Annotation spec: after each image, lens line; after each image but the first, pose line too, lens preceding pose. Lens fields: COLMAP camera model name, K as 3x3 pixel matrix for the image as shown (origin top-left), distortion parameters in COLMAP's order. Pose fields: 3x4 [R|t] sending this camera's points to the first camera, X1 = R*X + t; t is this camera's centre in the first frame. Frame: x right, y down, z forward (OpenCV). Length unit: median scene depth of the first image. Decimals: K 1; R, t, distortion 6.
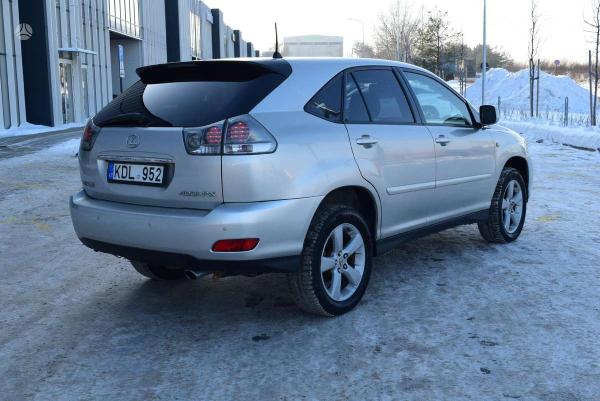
lens RADIAL K [[719.2, 0, 300.0], [0, 719.2, 200.5], [0, 0, 1]] dist [-0.016632, -0.015380]
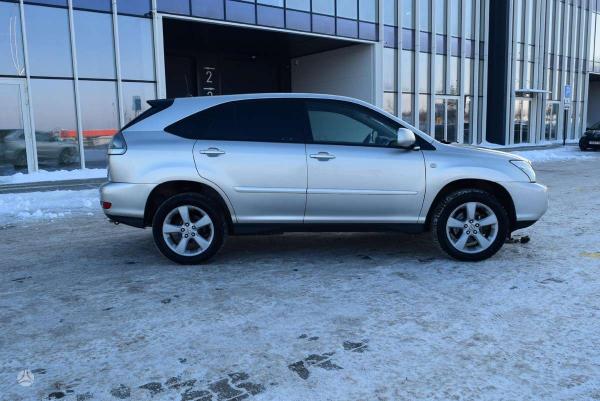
lens RADIAL K [[478.6, 0, 300.0], [0, 478.6, 200.5], [0, 0, 1]] dist [-0.011889, -0.006414]
pose [[0.607614, 0.119825, -0.785142, 1.043571], [-0.110379, 0.991701, 0.065927, -0.074568], [0.786525, 0.046605, 0.615797, 0.592909]]
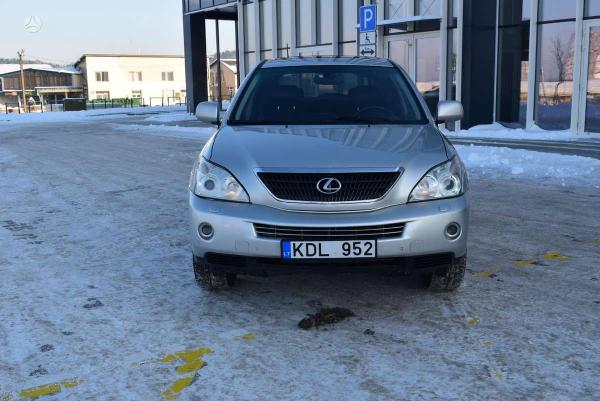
lens RADIAL K [[647.5, 0, 300.0], [0, 647.5, 200.5], [0, 0, 1]] dist [-0.011287, -0.022280]
pose [[-0.805031, 0.133820, -0.577942, 0.933019], [-0.059118, 0.951279, 0.302612, -0.379854], [0.590279, 0.277779, -0.757898, 2.424356]]
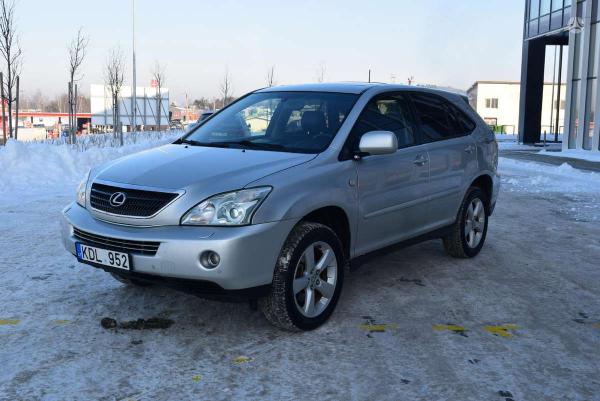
lens RADIAL K [[647.5, 0, 300.0], [0, 647.5, 200.5], [0, 0, 1]] dist [-0.011287, -0.022280]
pose [[-0.999681, 0.005629, -0.024613, 0.178088], [-0.001564, 0.959151, 0.282889, -0.404225], [0.025200, 0.282837, -0.958837, 2.690784]]
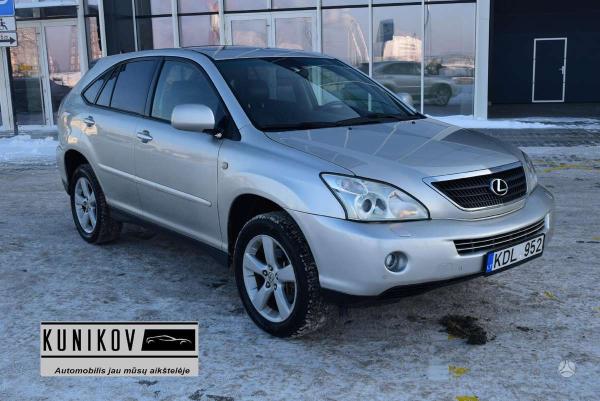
lens RADIAL K [[647.5, 0, 300.0], [0, 647.5, 200.5], [0, 0, 1]] dist [-0.011287, -0.022280]
pose [[-0.213345, 0.221245, -0.951596, 1.221680], [-0.118303, 0.961003, 0.249955, -0.298678], [0.969788, 0.165903, -0.178851, 1.711879]]
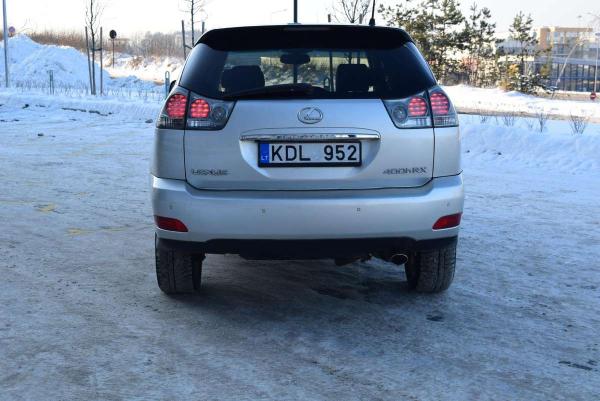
lens RADIAL K [[881.3, 0, 300.0], [0, 881.3, 200.5], [0, 0, 1]] dist [-0.026122, -0.006588]
pose [[0.768304, -0.078241, 0.635286, -0.905339], [0.076663, 0.996605, 0.030026, -0.014385], [-0.635478, 0.025634, 0.771693, 0.198850]]
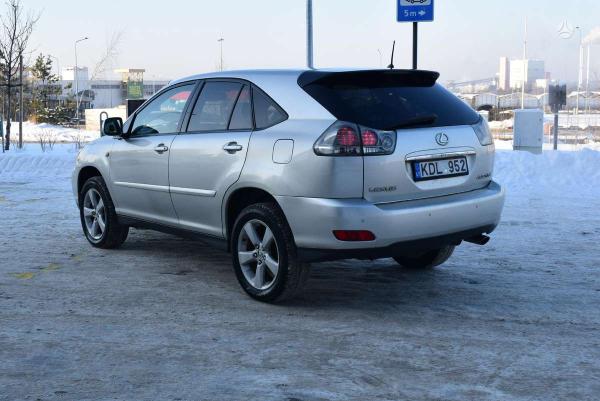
lens RADIAL K [[758.6, 0, 300.0], [0, 758.6, 200.5], [0, 0, 1]] dist [-0.023932, -0.022938]
pose [[0.226617, -0.118254, 0.966778, -1.418737], [0.150110, 0.984983, 0.085294, -0.121177], [-0.962347, 0.125794, 0.240965, 0.930007]]
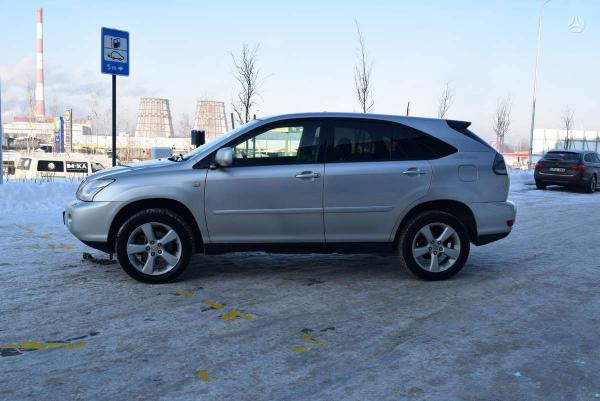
lens RADIAL K [[547.5, 0, 300.0], [0, 547.5, 200.5], [0, 0, 1]] dist [-0.009874, -0.009194]
pose [[-0.692465, -0.070405, 0.718008, -0.916159], [0.097585, 0.976940, 0.189908, -0.308223], [-0.714821, 0.201572, -0.669627, 2.333314]]
